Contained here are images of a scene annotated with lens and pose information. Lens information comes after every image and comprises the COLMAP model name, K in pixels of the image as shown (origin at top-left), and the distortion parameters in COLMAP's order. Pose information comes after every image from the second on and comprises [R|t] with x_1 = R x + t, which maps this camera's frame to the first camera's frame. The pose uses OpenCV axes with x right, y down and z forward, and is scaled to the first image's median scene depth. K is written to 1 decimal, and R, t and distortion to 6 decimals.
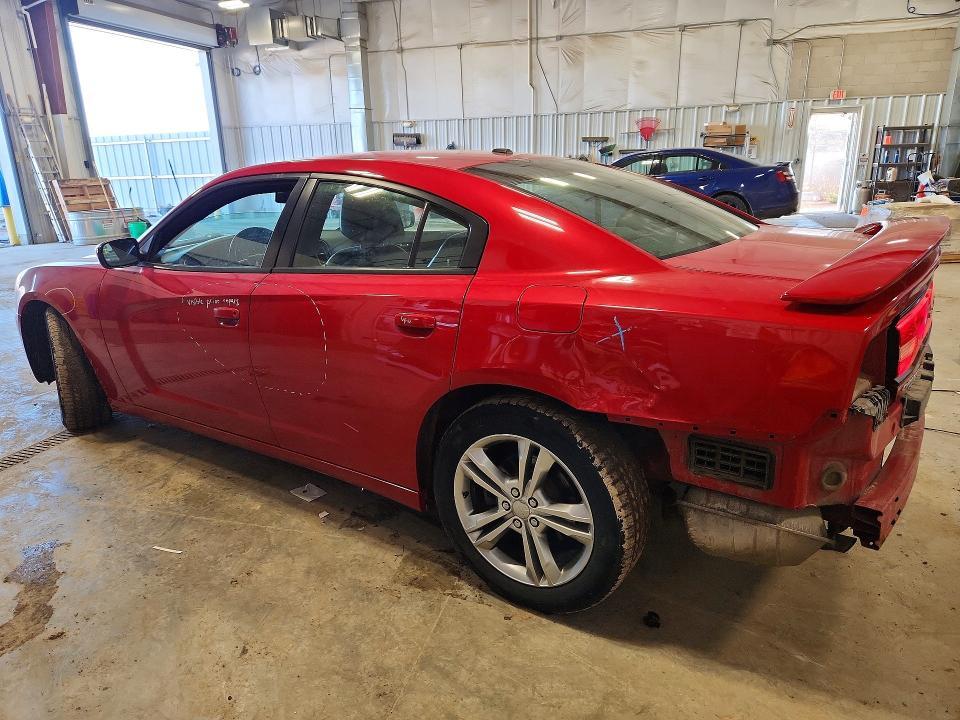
lens RADIAL K [[644.8, 0, 484.3], [0, 644.8, 363.3], [0, 0, 1]] dist [0.038194, -0.030689]
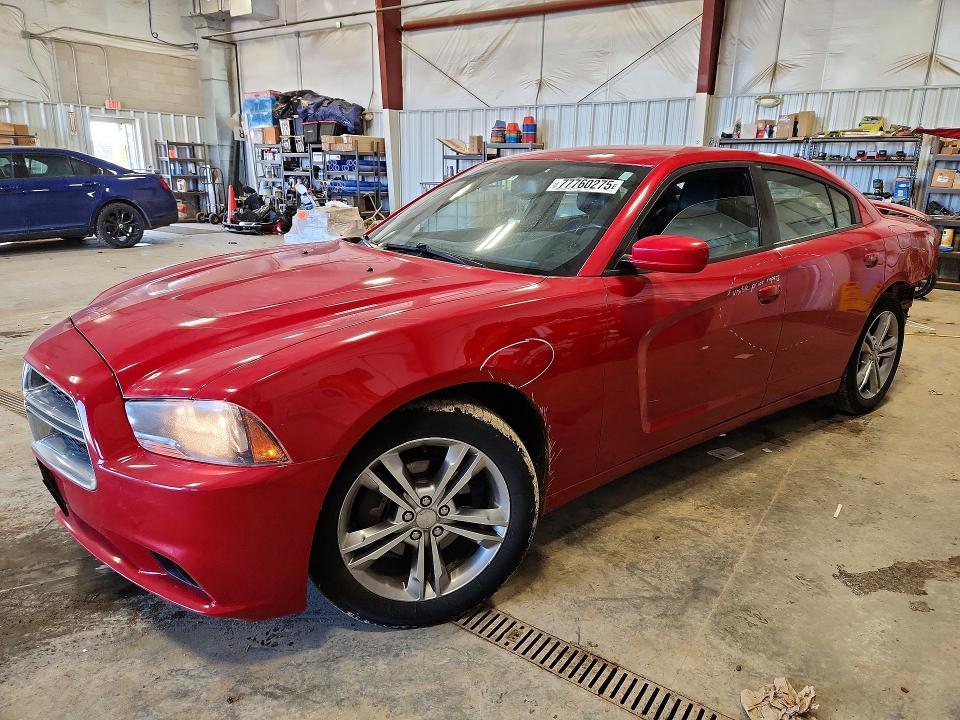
lens RADIAL K [[644.8, 0, 488.6], [0, 644.8, 354.9], [0, 0, 1]] dist [0.038194, -0.030689]
pose [[0.306956, -0.227775, 0.924065, -0.296430], [0.259165, 0.954251, 0.149126, -0.049050], [-0.915757, 0.193711, 0.351944, 0.205403]]
